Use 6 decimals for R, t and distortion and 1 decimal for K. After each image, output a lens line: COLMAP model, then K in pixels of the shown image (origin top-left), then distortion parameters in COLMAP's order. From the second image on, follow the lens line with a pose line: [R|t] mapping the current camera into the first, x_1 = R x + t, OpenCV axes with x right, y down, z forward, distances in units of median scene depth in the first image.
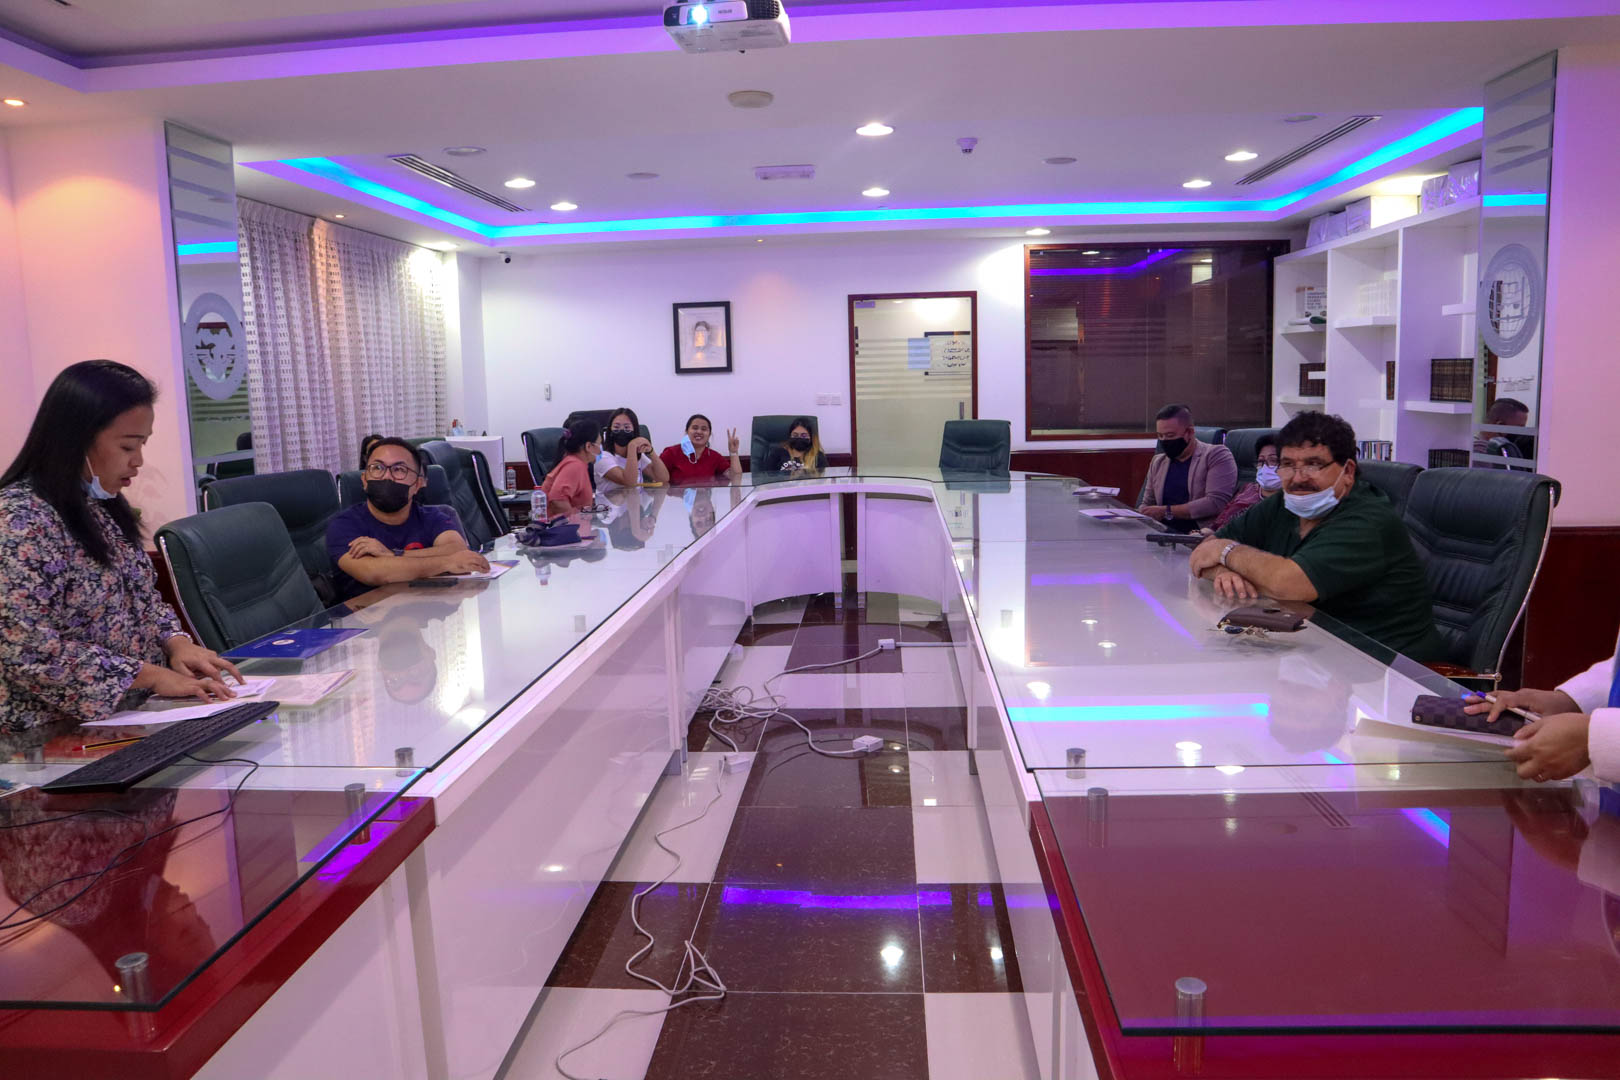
lens RADIAL K [[1155.6, 0, 814.3], [0, 1155.6, 539.4], [0, 0, 1]] dist [-0.125013, 0.085544]
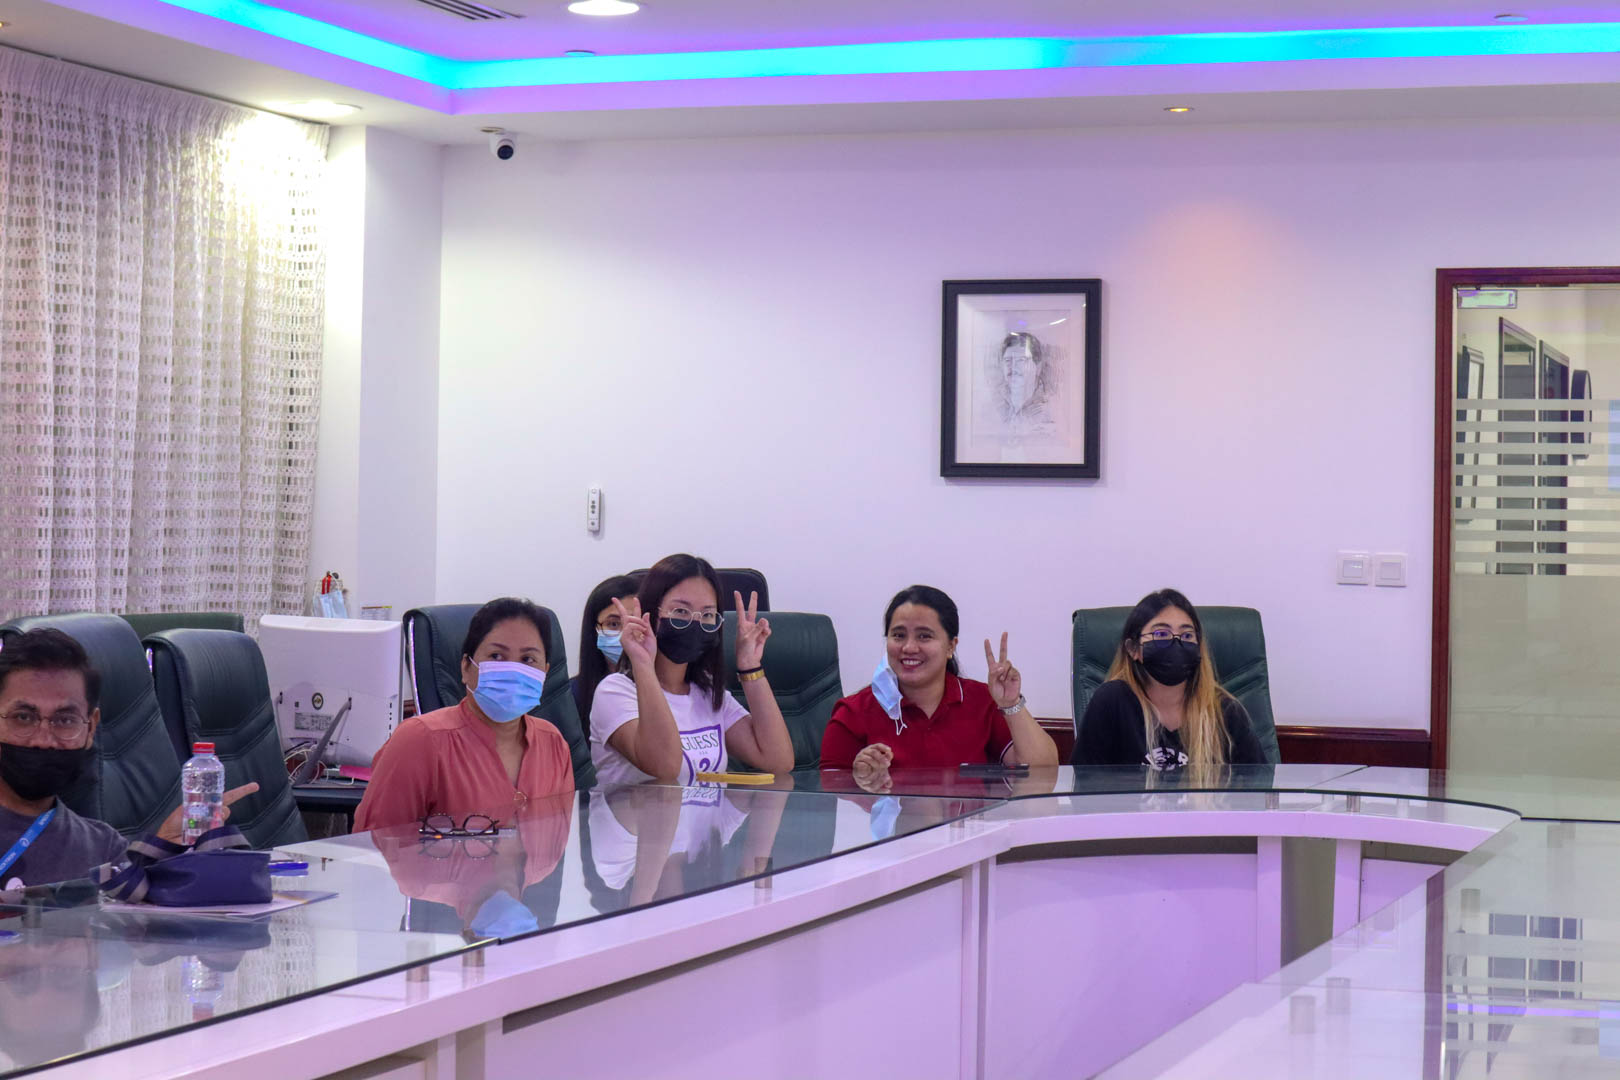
lens RADIAL K [[3290.5, 0, 808.7], [0, 3290.5, 538.6], [0, 0, 1]] dist [-0.085973, 0.000000]
pose [[0.959077, 0.041908, -0.280026, 0.132461], [-0.078449, 0.989599, -0.120584, -0.000004], [0.272060, 0.137617, 0.952389, 0.029035]]
